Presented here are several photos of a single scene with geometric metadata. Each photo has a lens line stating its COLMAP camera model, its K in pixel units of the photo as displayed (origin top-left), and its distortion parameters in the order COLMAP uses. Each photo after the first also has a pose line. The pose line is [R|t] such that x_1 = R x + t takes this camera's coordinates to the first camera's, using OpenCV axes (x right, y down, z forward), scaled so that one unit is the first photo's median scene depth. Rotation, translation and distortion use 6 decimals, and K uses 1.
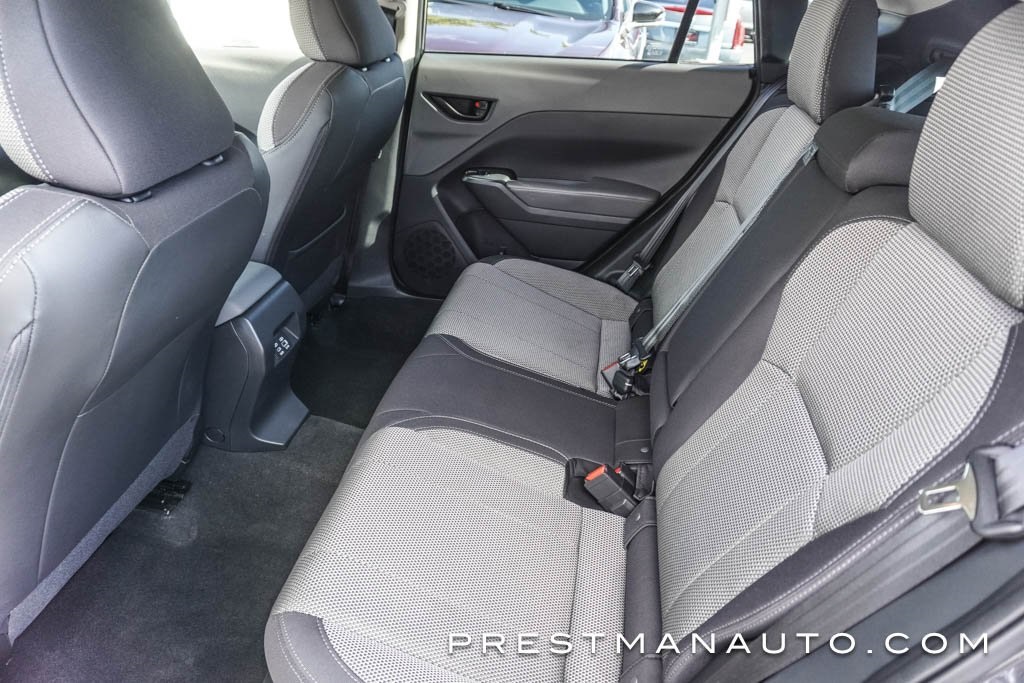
lens RADIAL K [[669.8, 0, 512.0], [0, 669.8, 341.5], [0, 0, 1]] dist [-0.027977, 0.025552]
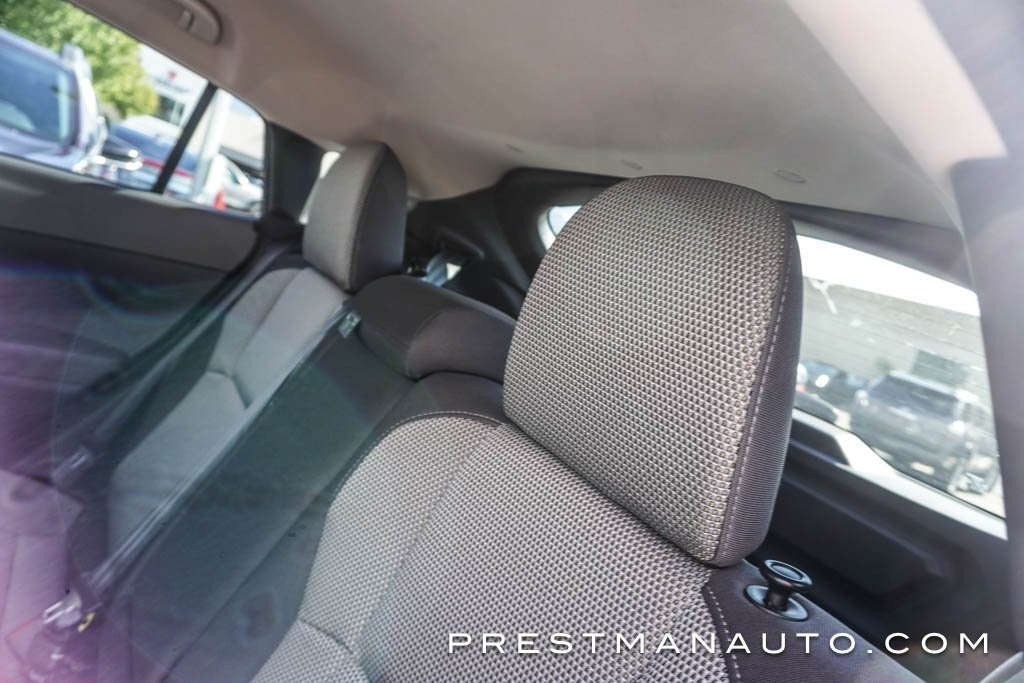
lens RADIAL K [[669.8, 0, 512.0], [0, 669.8, 341.5], [0, 0, 1]] dist [-0.027977, 0.025552]
pose [[0.732362, 0.095799, 0.674142, 0.040895], [0.072739, 0.973381, -0.217342, -0.054460], [-0.677019, 0.208209, 0.705900, 0.227918]]
